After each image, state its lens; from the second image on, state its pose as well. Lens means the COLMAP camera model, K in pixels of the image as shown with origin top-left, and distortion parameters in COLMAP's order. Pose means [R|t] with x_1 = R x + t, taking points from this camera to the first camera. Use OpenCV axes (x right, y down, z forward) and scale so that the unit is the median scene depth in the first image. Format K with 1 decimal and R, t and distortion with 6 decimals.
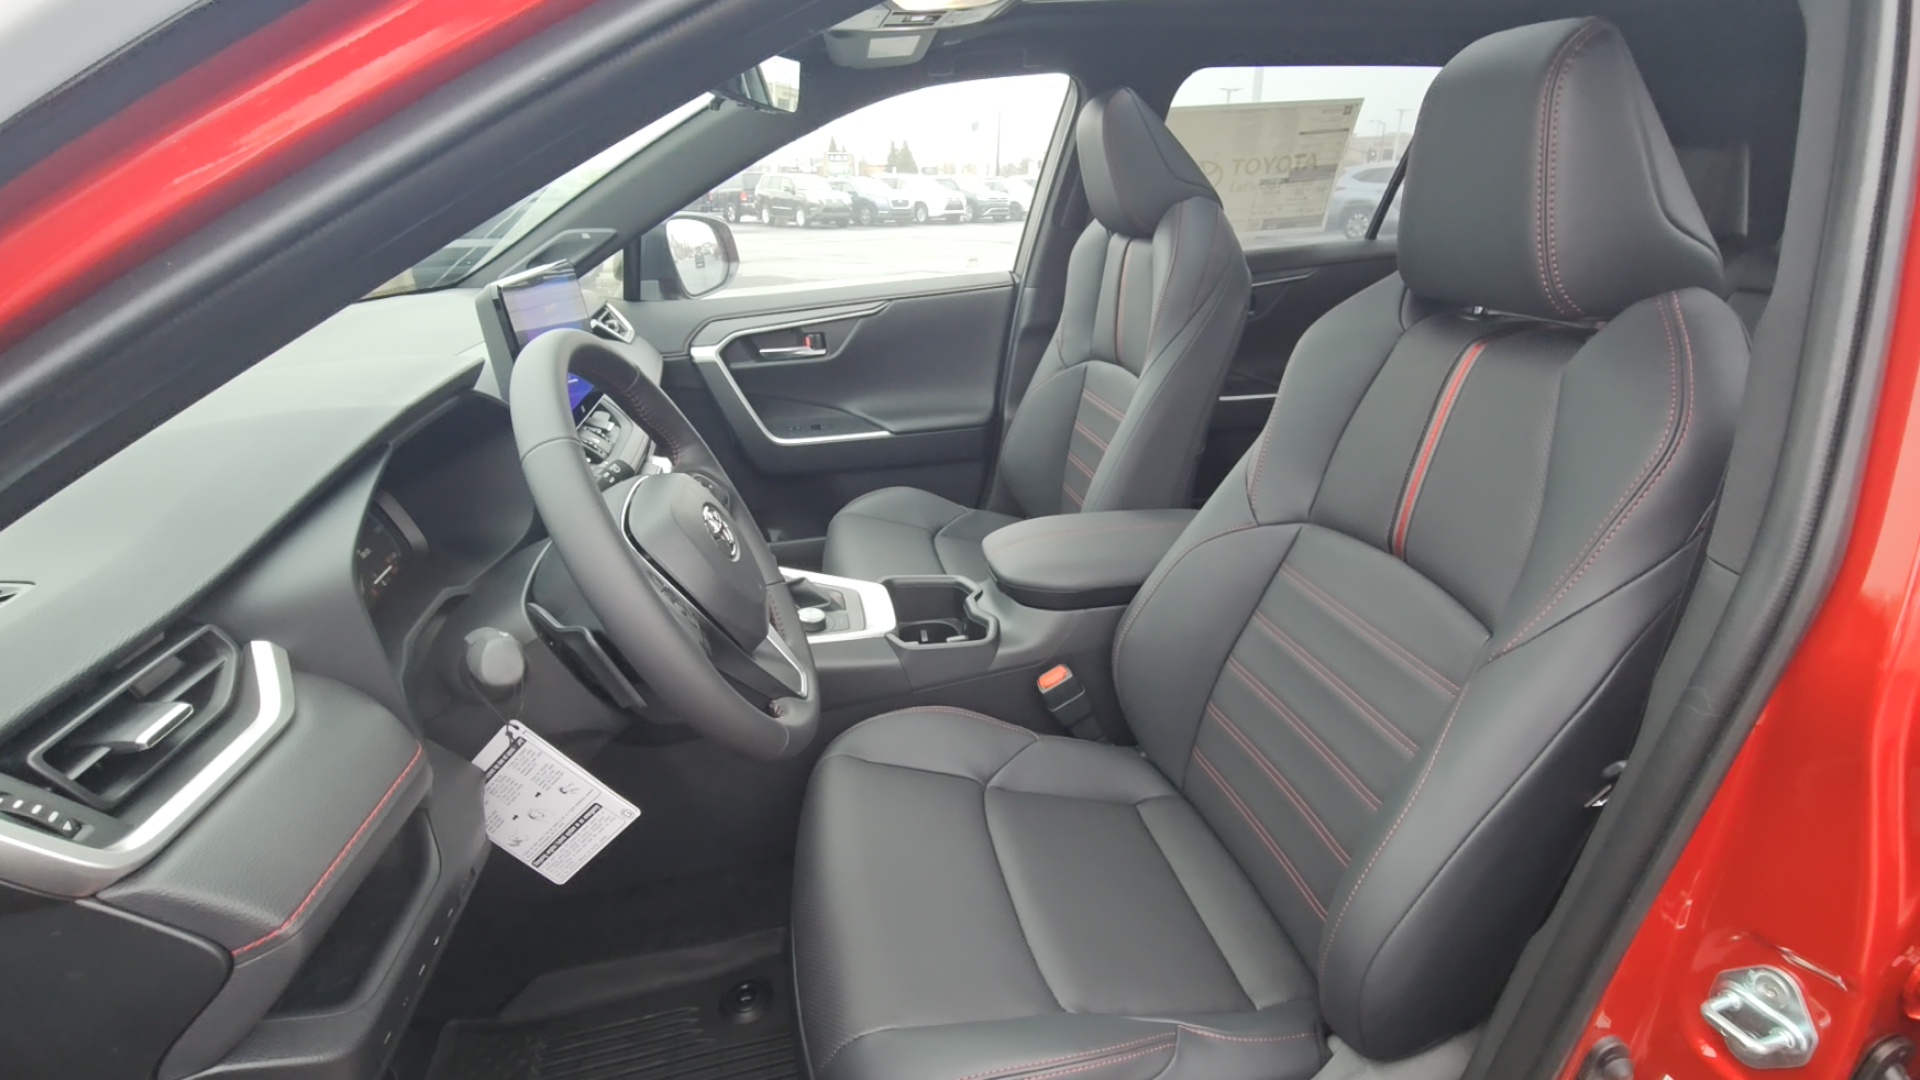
lens RADIAL K [[908.0, 0, 965.5], [0, 908.0, 534.2], [0, 0, 1]] dist [0.007352, -0.005300]
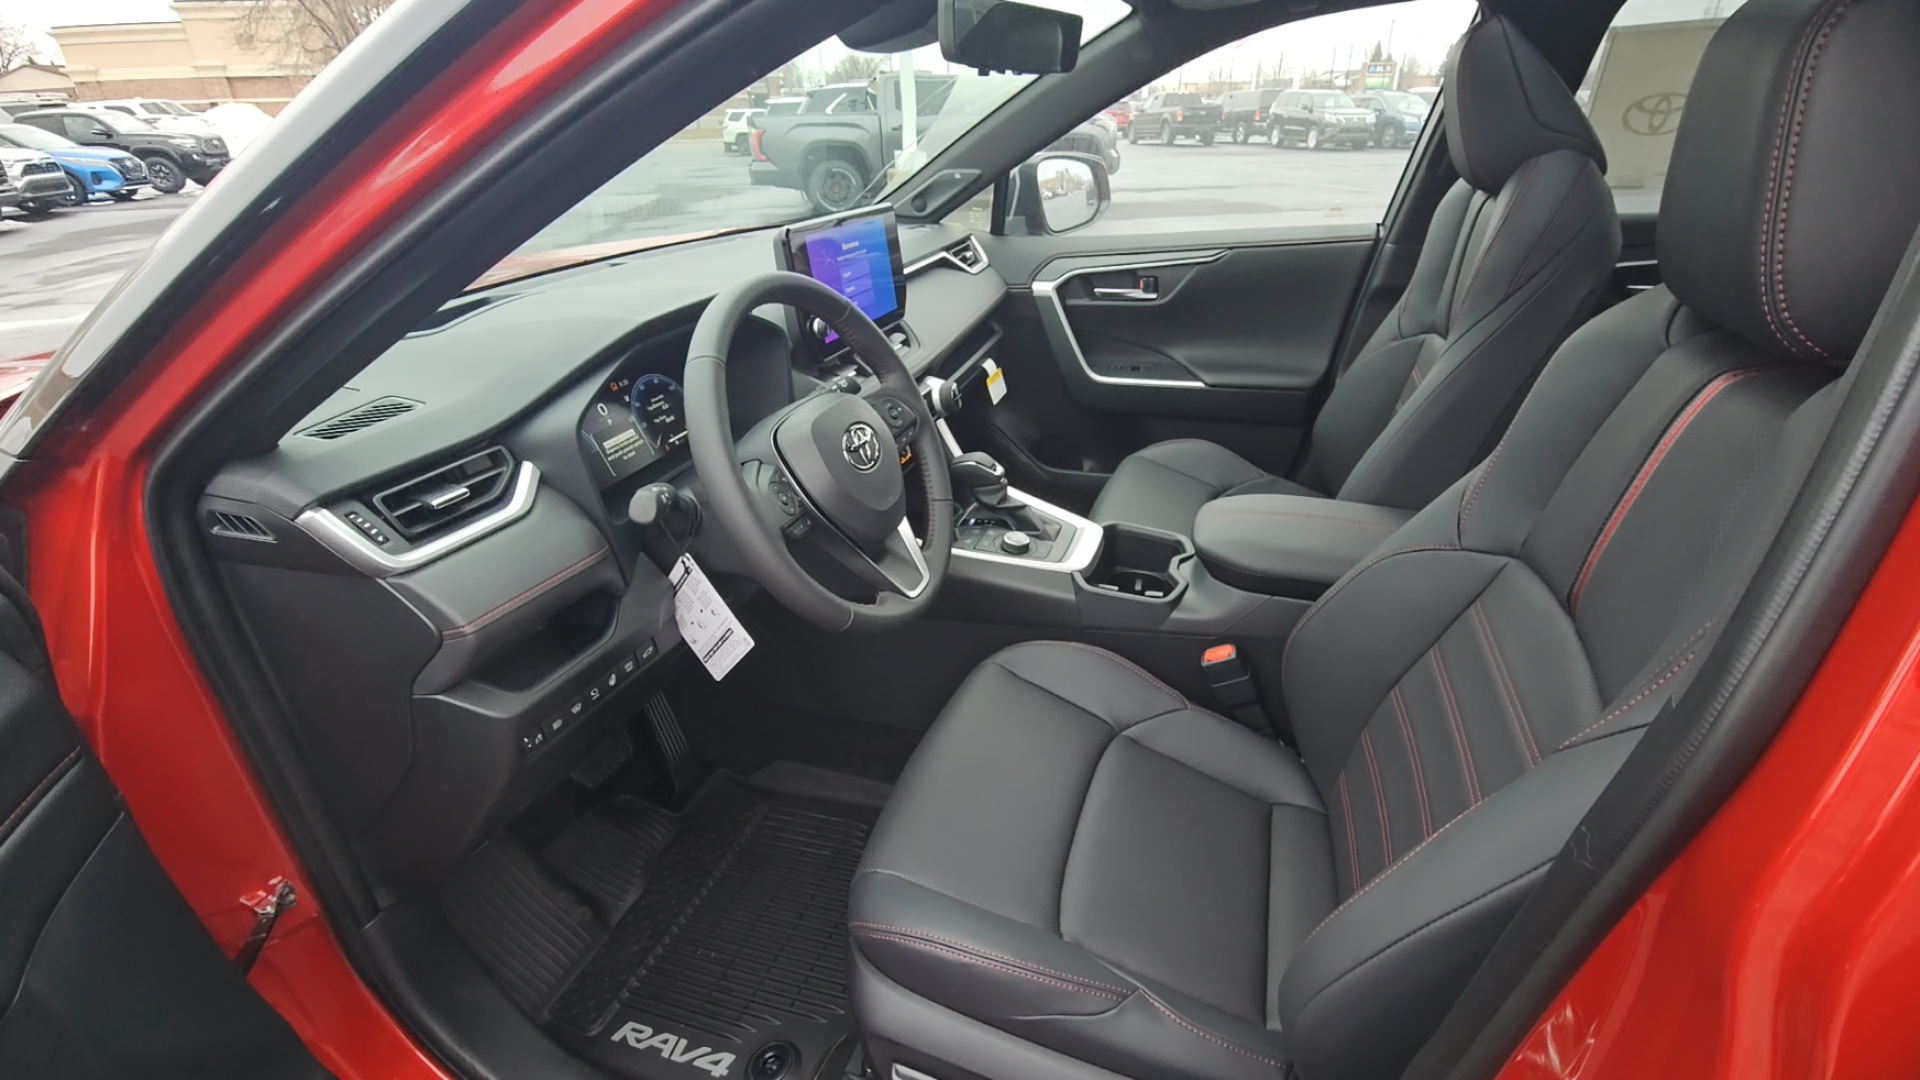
lens RADIAL K [[908.0, 0, 949.3], [0, 908.0, 538.7], [0, 0, 1]] dist [0.007352, -0.005300]
pose [[0.842627, 0.220674, -0.491205, 0.297489], [-0.177765, 0.975032, 0.133091, -0.042899], [0.508310, -0.024827, 0.860816, 0.001267]]
